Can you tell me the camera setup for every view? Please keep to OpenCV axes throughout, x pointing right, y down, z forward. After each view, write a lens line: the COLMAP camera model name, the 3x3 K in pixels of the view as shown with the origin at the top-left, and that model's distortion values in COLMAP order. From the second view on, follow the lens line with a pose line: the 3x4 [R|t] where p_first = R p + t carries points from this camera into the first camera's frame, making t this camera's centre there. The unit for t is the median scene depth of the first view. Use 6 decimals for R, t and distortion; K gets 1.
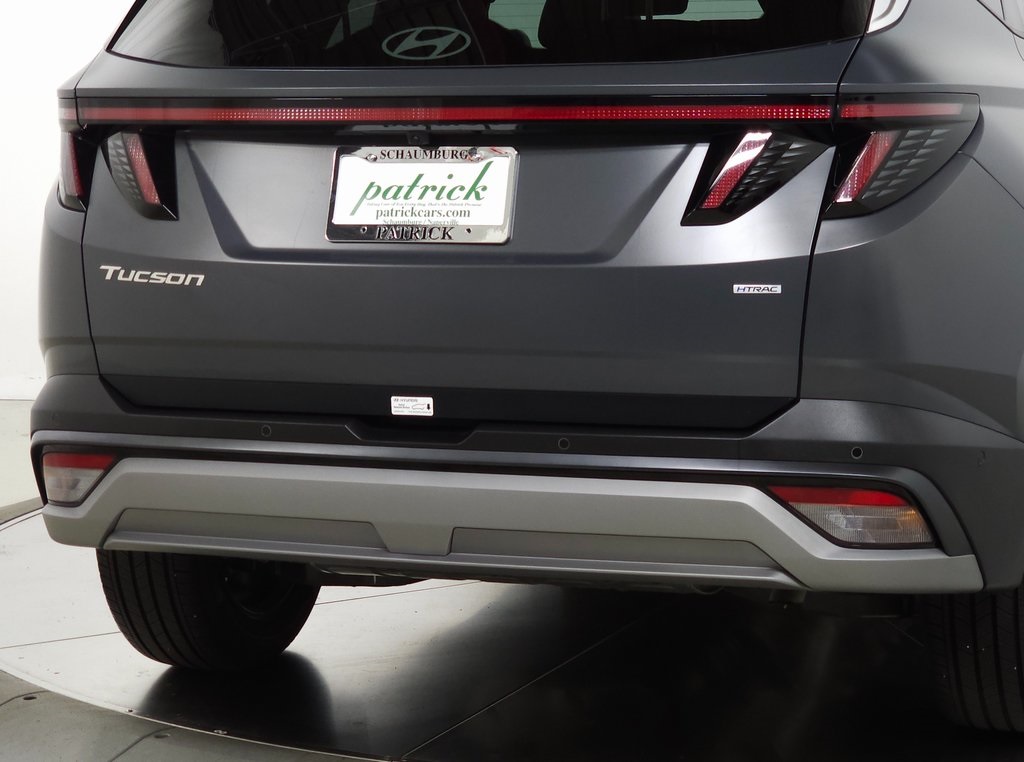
lens RADIAL K [[2726.2, 0, 513.0], [0, 2726.2, 370.8], [0, 0, 1]] dist [-0.176175, 0.000000]
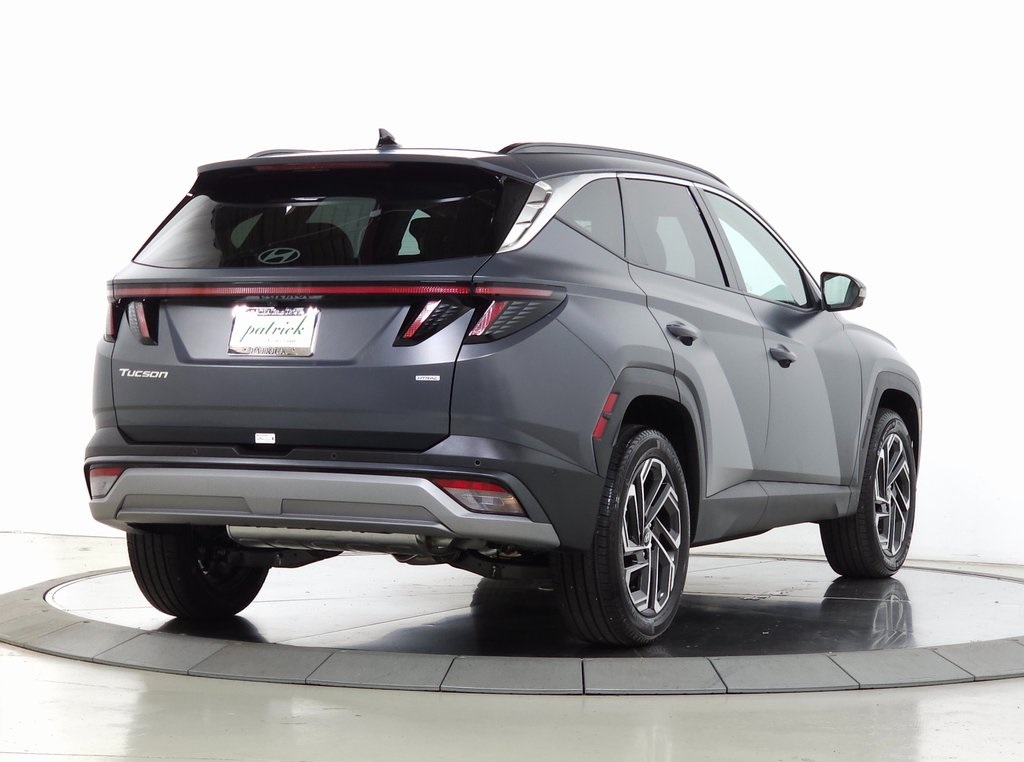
lens RADIAL K [[2726.2, 0, 511.1], [0, 2726.2, 385.3], [0, 0, 1]] dist [-0.176175, 0.000000]
pose [[0.993927, 0.019768, -0.108248, 0.351954], [-0.031430, 0.993749, -0.107118, 0.179831], [0.105453, 0.109869, 0.988336, -0.929471]]
